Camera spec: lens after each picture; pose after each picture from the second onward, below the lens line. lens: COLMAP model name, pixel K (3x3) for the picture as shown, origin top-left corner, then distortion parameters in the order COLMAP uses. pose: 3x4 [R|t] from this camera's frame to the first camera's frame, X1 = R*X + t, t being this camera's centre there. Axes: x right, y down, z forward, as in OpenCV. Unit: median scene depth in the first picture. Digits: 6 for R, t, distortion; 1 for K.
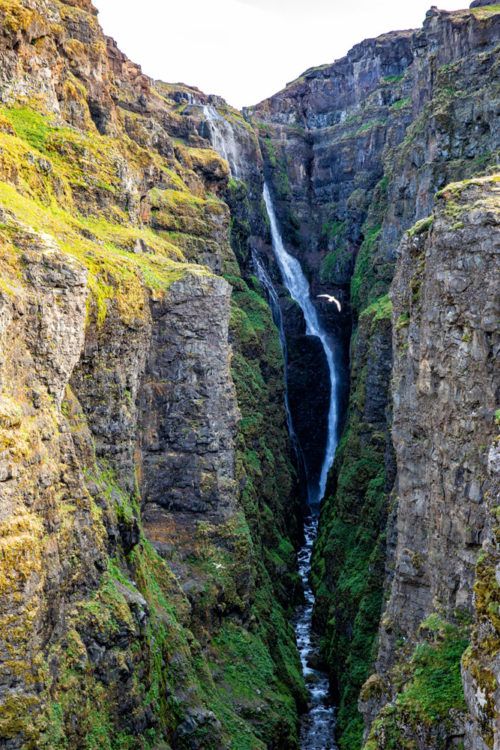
lens RADIAL K [[1188.4, 0, 248.6], [0, 1188.4, 375.5], [0, 0, 1]] dist [0.143014, 0.059194]
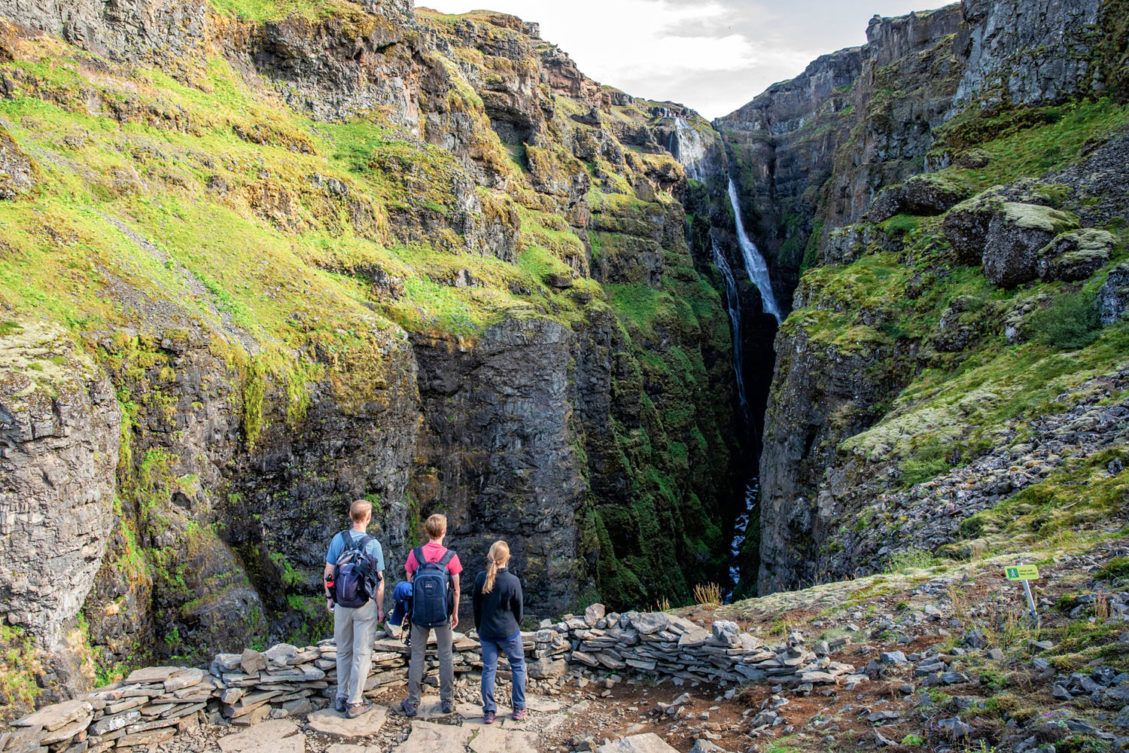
lens RADIAL K [[841.0, 0, 521.9], [0, 841.0, 366.2], [0, 0, 1]] dist [-0.114187, 0.098354]
pose [[0.964635, 0.027971, -0.262101, 0.056964], [-0.012085, 0.998001, 0.062030, -0.046892], [0.263312, -0.056669, 0.963045, 0.248152]]
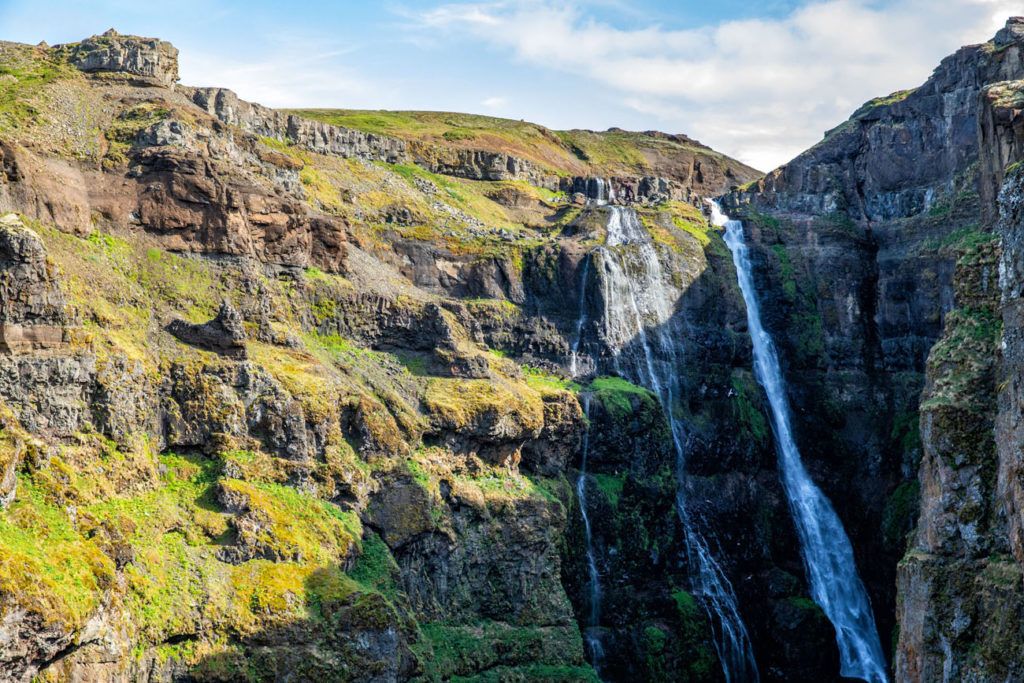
lens RADIAL K [[1622.6, 0, 509.6], [0, 1622.6, 344.2], [0, 0, 1]] dist [0.143014, 0.059194]
pose [[0.963111, -0.023150, -0.268105, 0.154736], [0.006234, 0.997945, -0.063776, -0.195064], [0.269031, 0.059752, 0.961276, 0.530931]]
